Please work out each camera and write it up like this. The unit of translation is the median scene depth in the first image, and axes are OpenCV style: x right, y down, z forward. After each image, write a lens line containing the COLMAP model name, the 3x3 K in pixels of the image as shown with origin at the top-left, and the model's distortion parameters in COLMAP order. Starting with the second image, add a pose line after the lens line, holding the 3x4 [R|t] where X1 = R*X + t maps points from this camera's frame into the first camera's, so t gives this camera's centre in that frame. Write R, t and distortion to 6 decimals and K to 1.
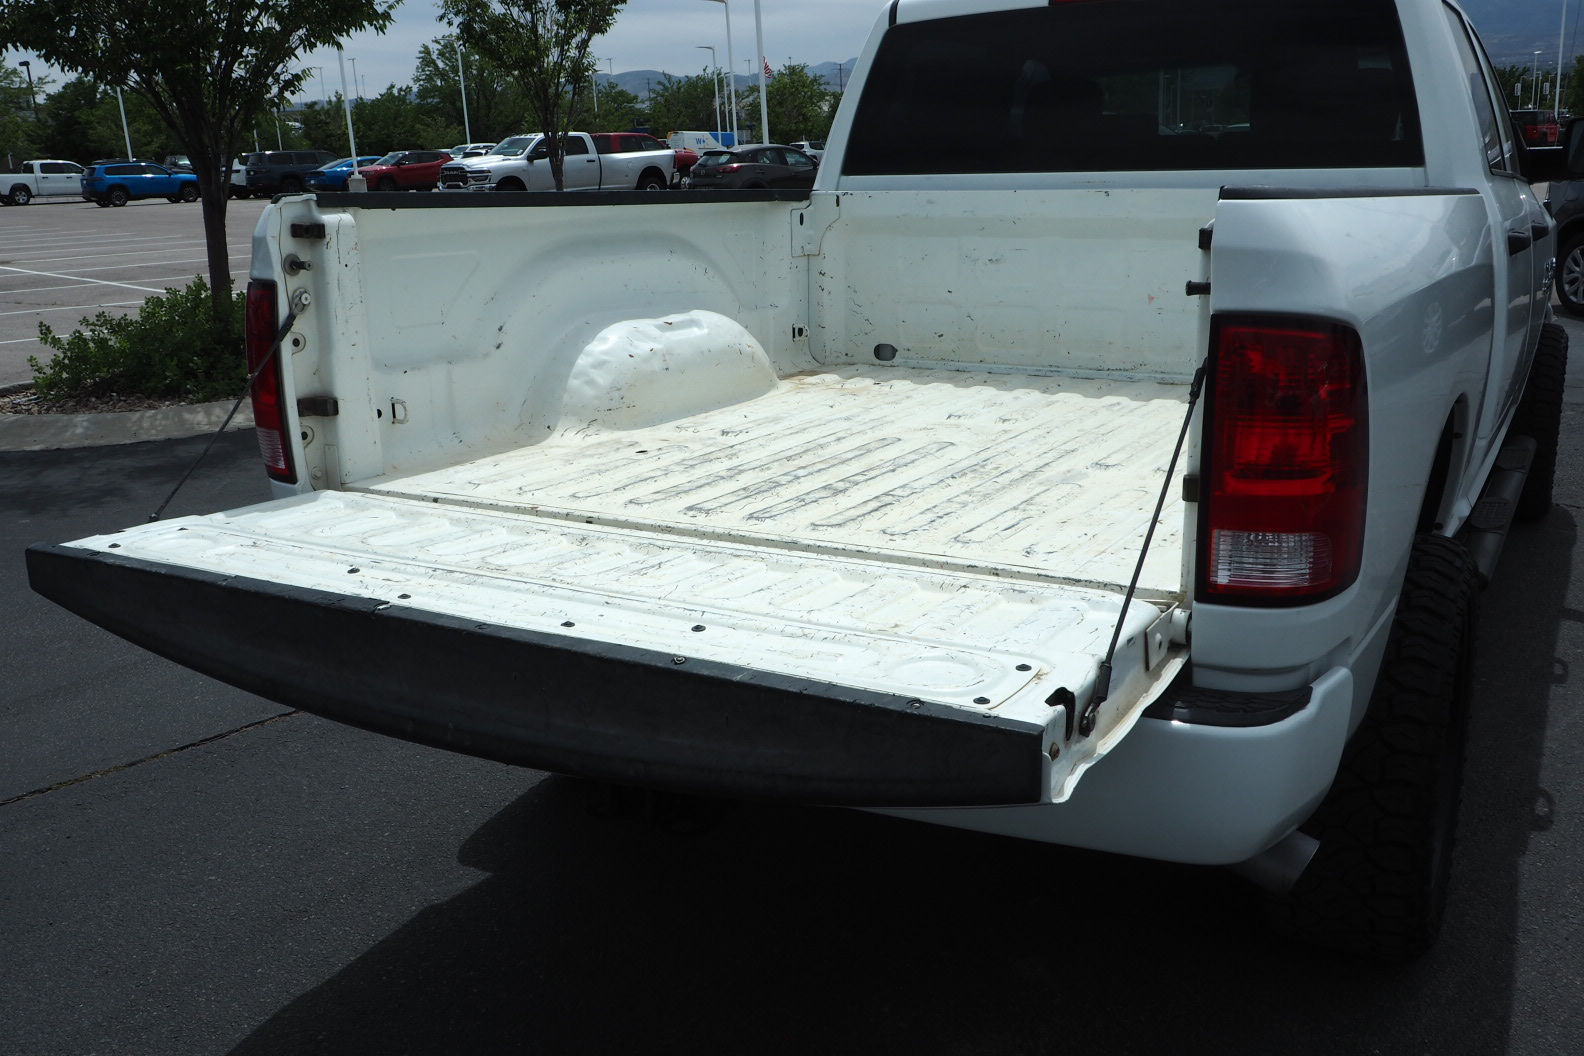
lens RADIAL K [[1418.6, 0, 823.2], [0, 1418.6, 519.3], [0, 0, 1]] dist [-0.013643, 0.000564]
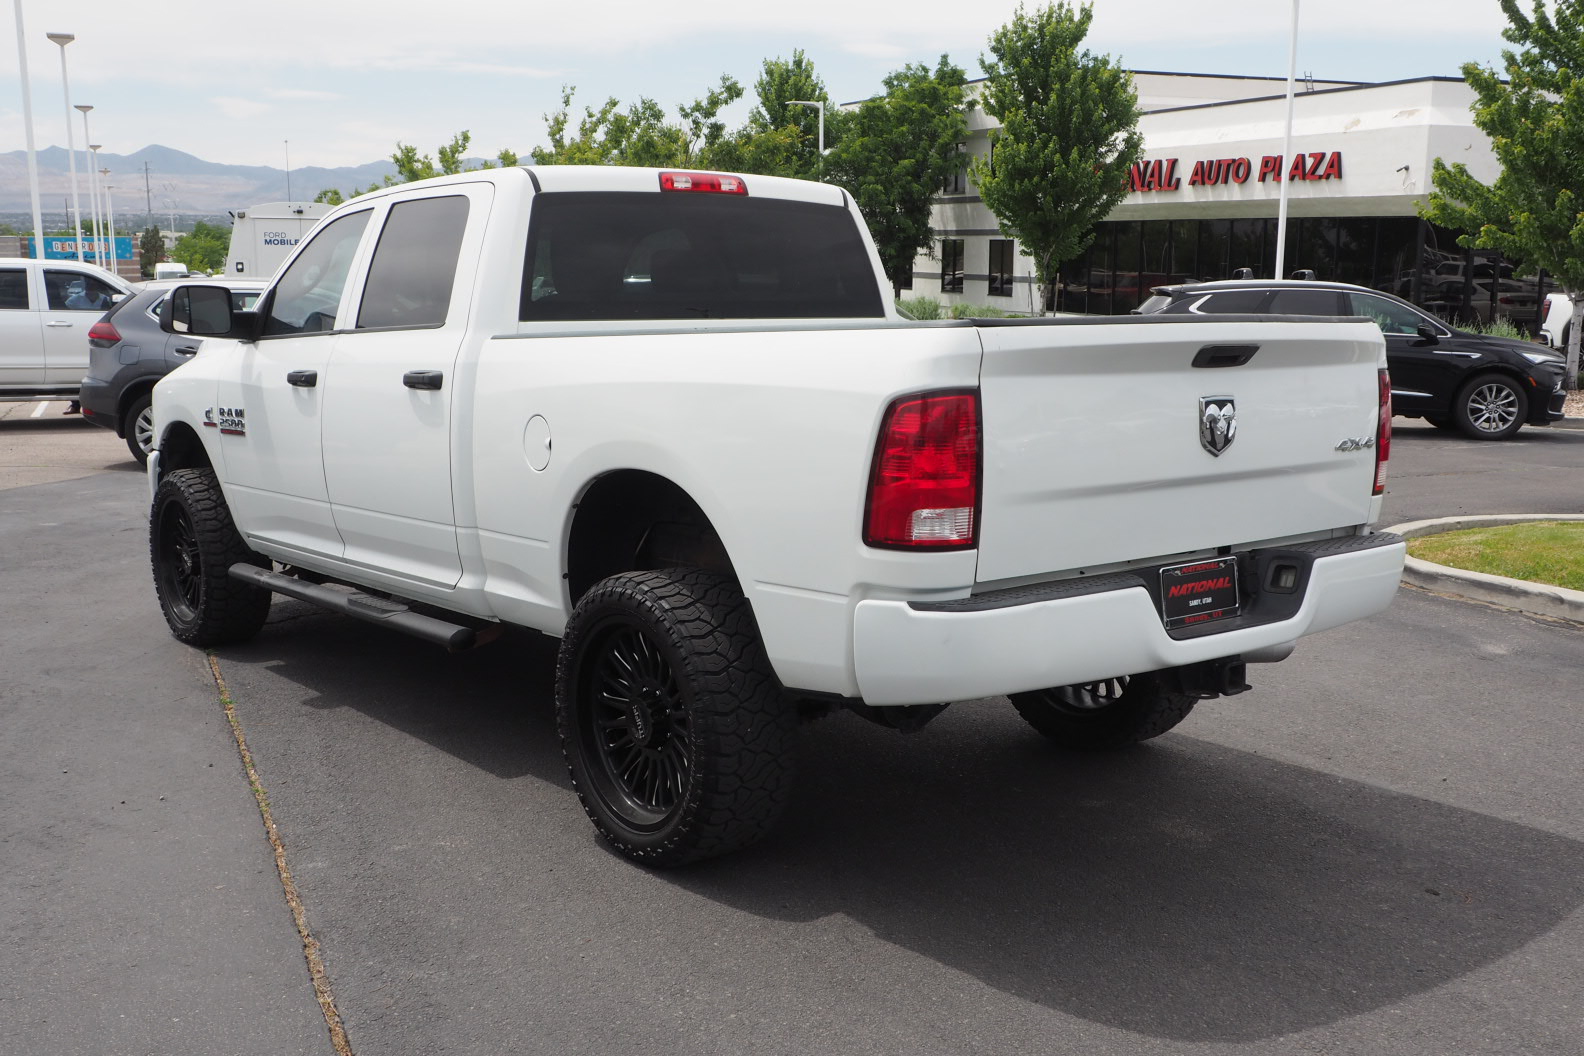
lens RADIAL K [[1566.7, 0, 792.0], [0, 1566.7, 528.0], [0, 0, 1]] dist [-0.020038, 0.009219]
pose [[0.381538, -0.107442, 0.918088, -0.239434], [0.222391, 0.974717, 0.021648, -0.015018], [-0.897202, 0.195915, 0.395786, 0.083182]]
